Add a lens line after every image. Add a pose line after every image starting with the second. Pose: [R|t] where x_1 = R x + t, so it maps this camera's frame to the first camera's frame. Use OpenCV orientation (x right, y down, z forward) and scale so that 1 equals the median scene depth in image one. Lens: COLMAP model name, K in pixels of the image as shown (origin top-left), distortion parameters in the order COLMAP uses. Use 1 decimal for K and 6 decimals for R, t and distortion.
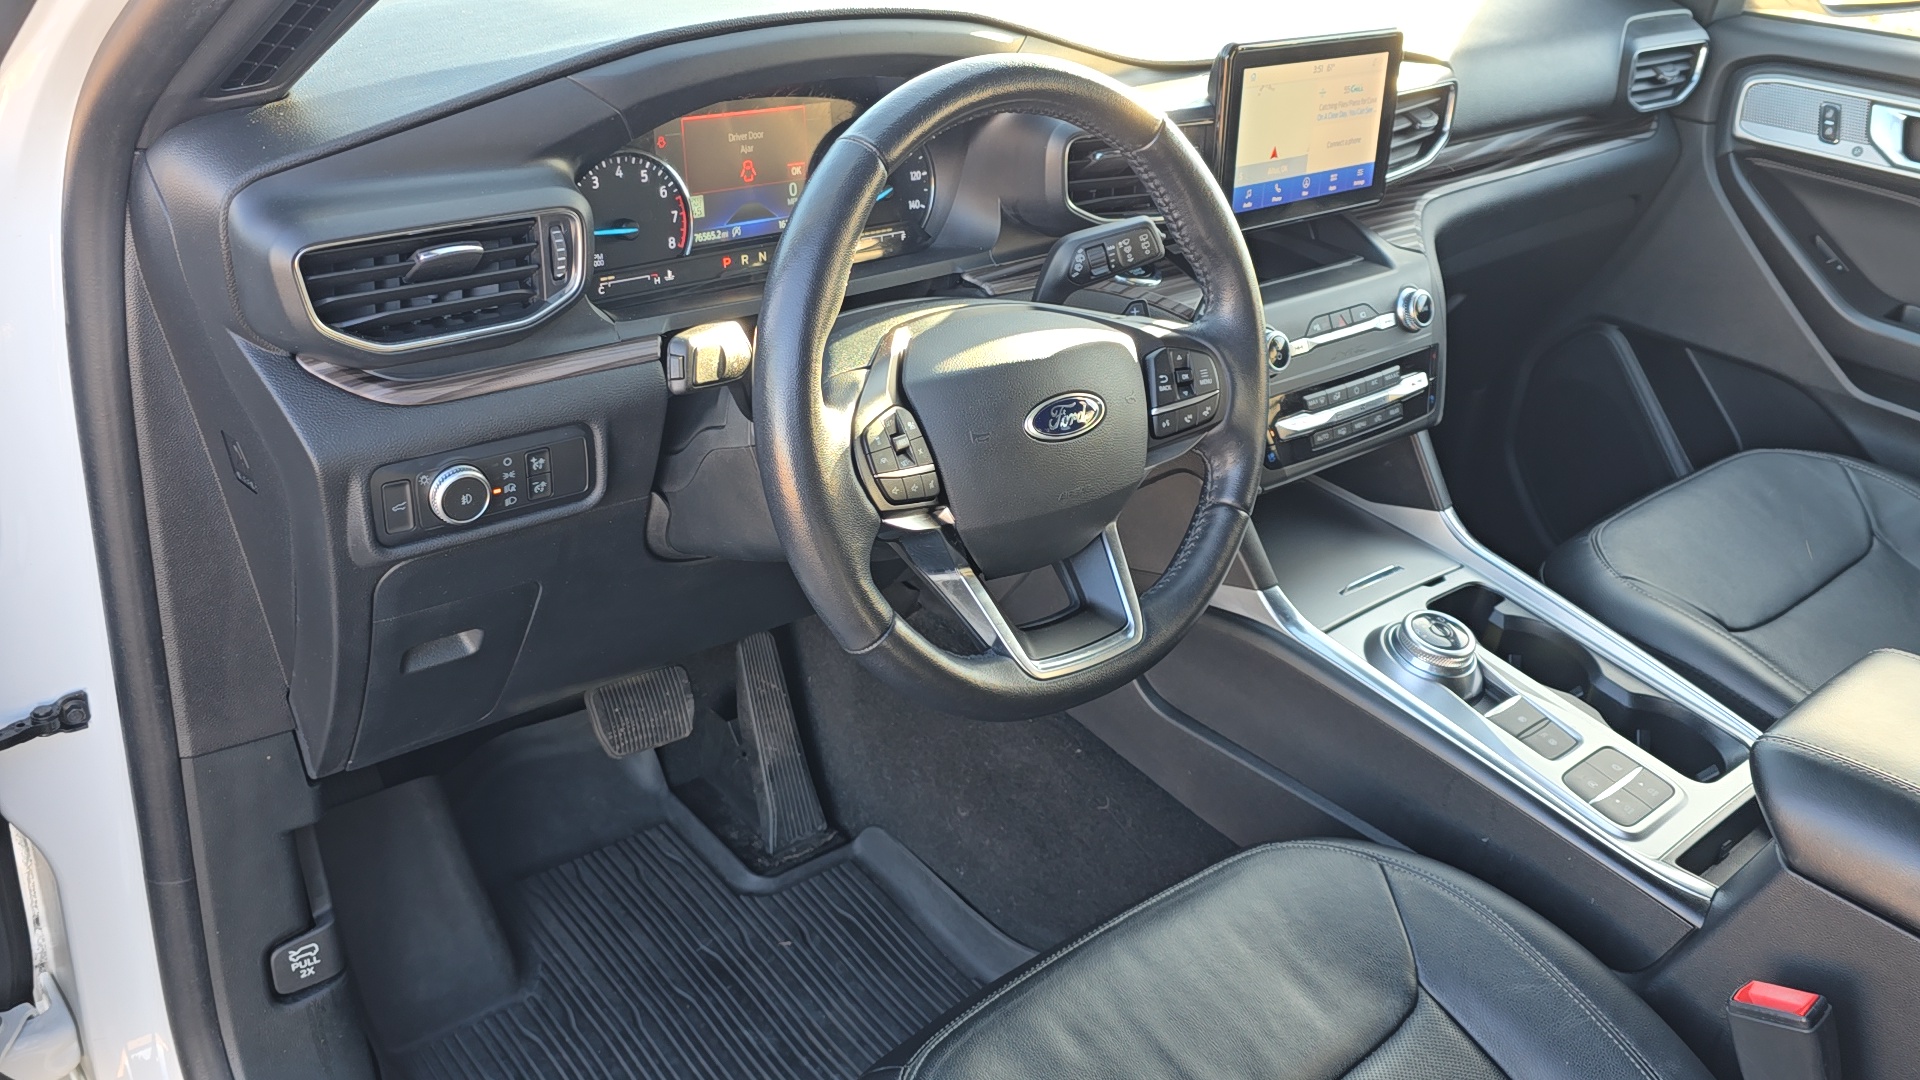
lens RADIAL K [[1606.2, 0, 969.4], [0, 1606.2, 544.2], [0, 0, 1]] dist [-0.006936, 0.016099]
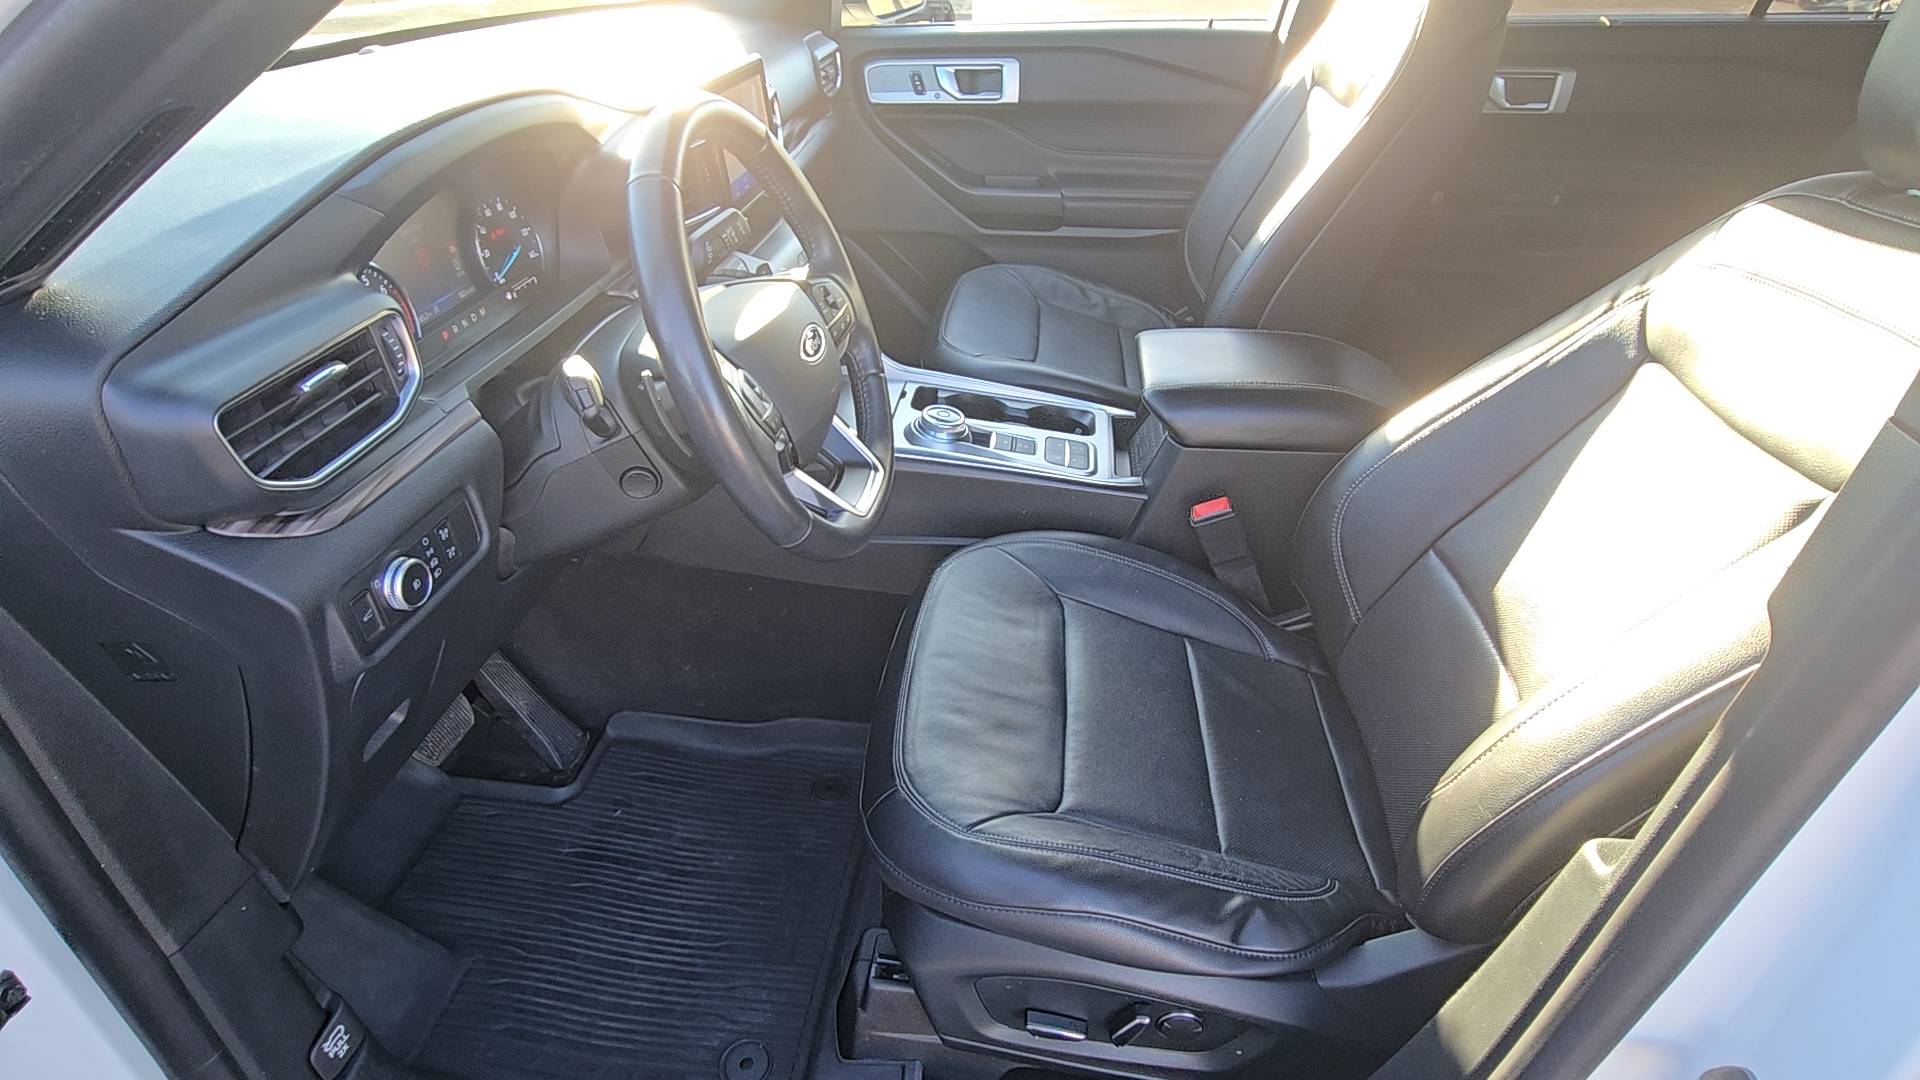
lens RADIAL K [[974.2, 0, 953.5], [0, 974.2, 549.6], [0, 0, 1]] dist [0.002717, 0.000185]
pose [[0.730967, -0.440397, 0.521285, -0.296562], [0.376248, 0.897378, 0.230542, -0.050895], [-0.569320, 0.027614, 0.821652, 0.165906]]
